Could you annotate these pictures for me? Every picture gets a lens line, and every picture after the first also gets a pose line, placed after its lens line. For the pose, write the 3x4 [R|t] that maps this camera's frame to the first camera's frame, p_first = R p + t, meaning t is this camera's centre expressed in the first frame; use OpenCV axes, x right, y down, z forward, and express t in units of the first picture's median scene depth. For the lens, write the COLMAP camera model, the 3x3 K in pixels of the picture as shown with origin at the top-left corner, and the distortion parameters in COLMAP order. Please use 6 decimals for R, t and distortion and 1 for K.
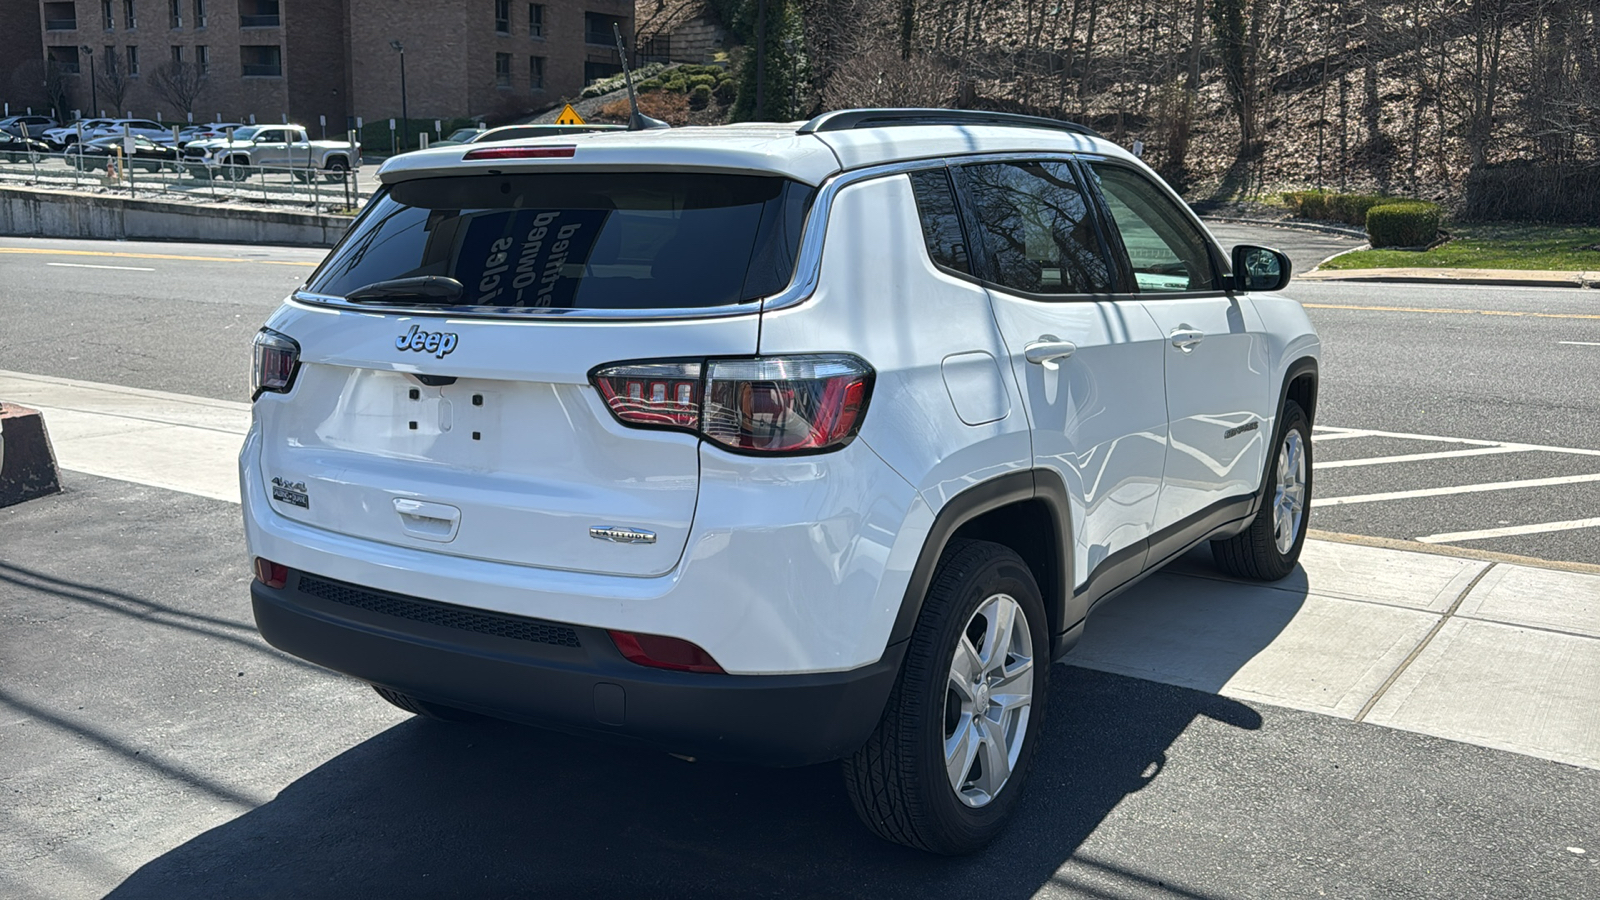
lens RADIAL K [[1376.6, 0, 817.6], [0, 1376.6, 463.5], [0, 0, 1]] dist [0.095584, -0.152806]
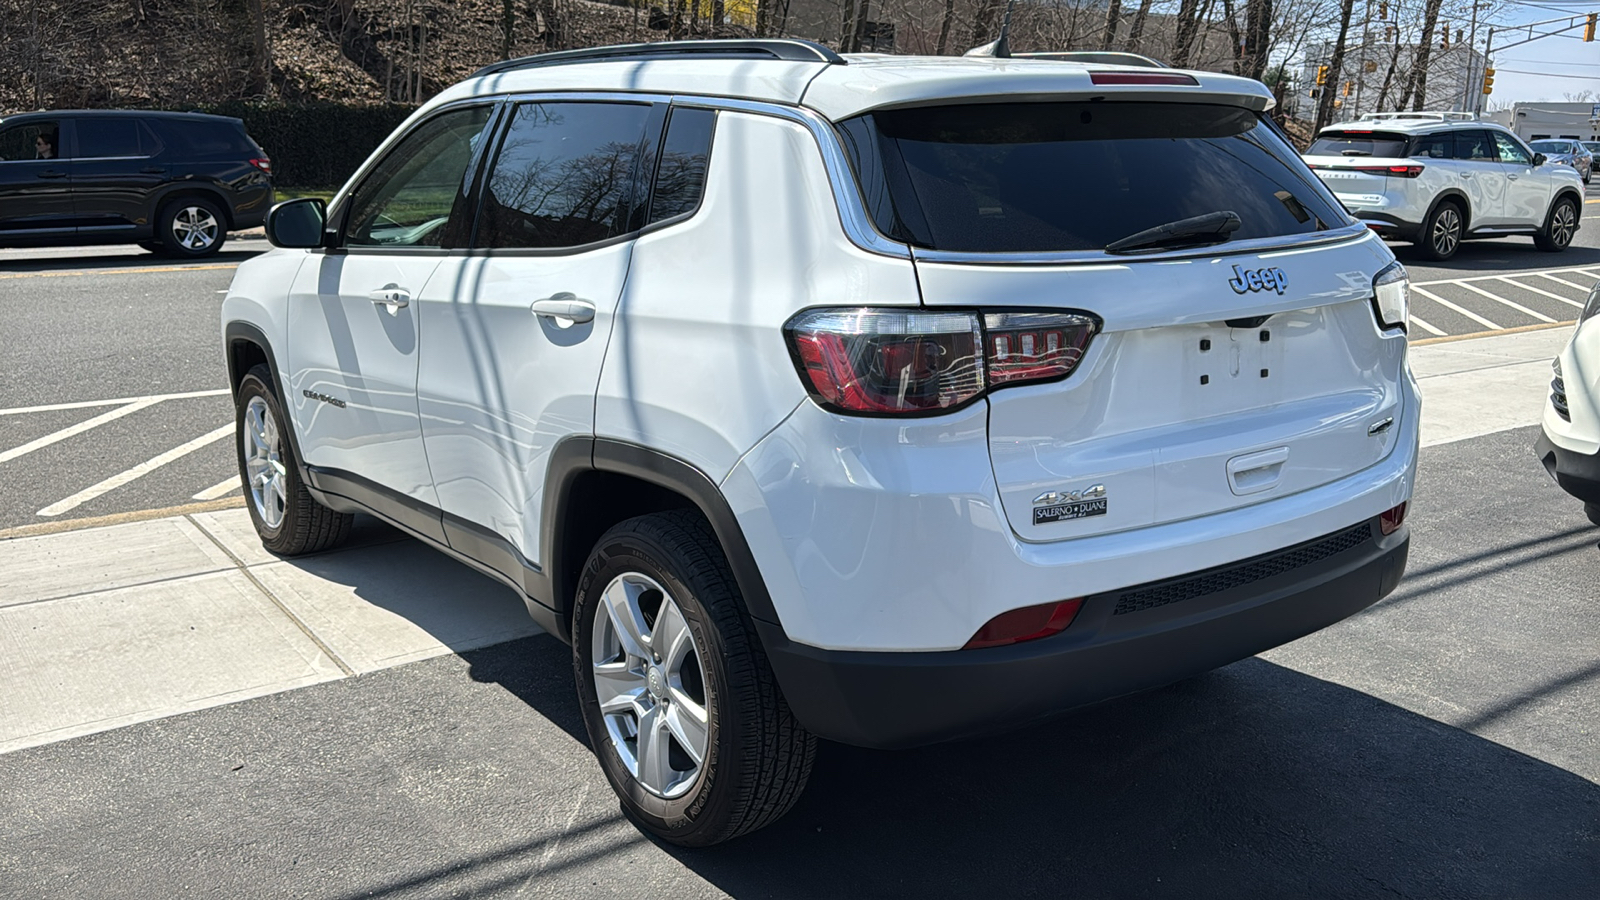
lens RADIAL K [[1376.6, 0, 808.6], [0, 1376.6, 460.9], [0, 0, 1]] dist [0.095584, -0.152806]
pose [[0.345598, -0.201626, 0.916465, -0.096708], [0.182224, 0.972472, 0.145231, -0.012243], [-0.920520, 0.116810, 0.372826, 0.071860]]
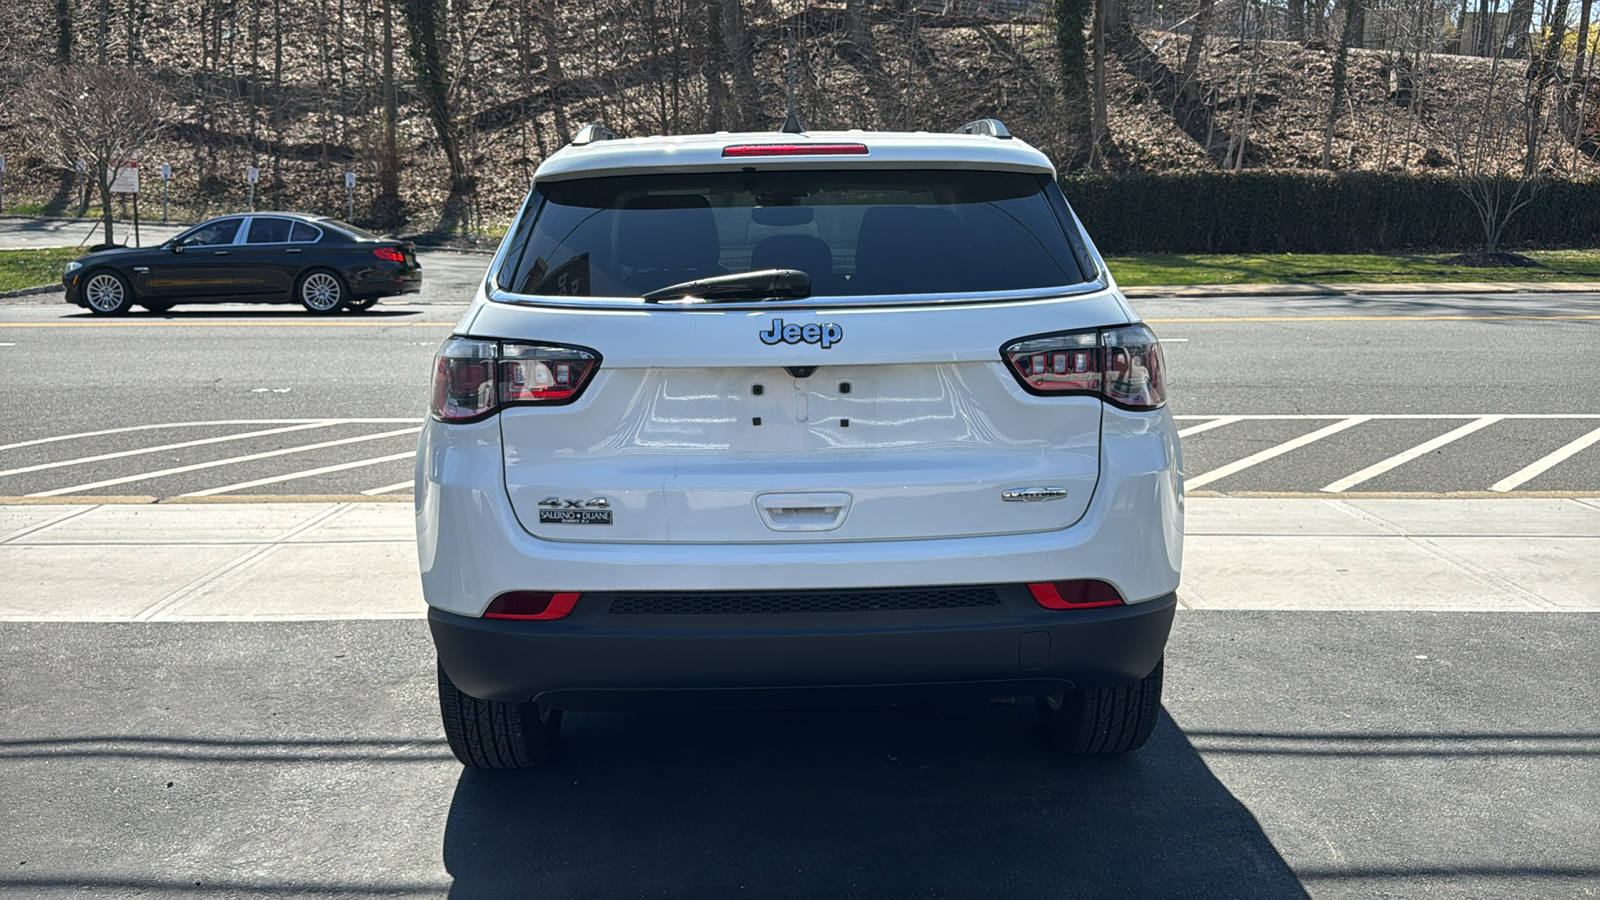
lens RADIAL K [[1376.6, 0, 797.1], [0, 1376.6, 450.3], [0, 0, 1]] dist [0.095584, -0.152806]
pose [[0.832610, -0.091994, 0.546166, -0.063831], [0.110460, 0.993880, -0.000987, -0.000216], [-0.542733, 0.061151, 0.837676, 0.012702]]
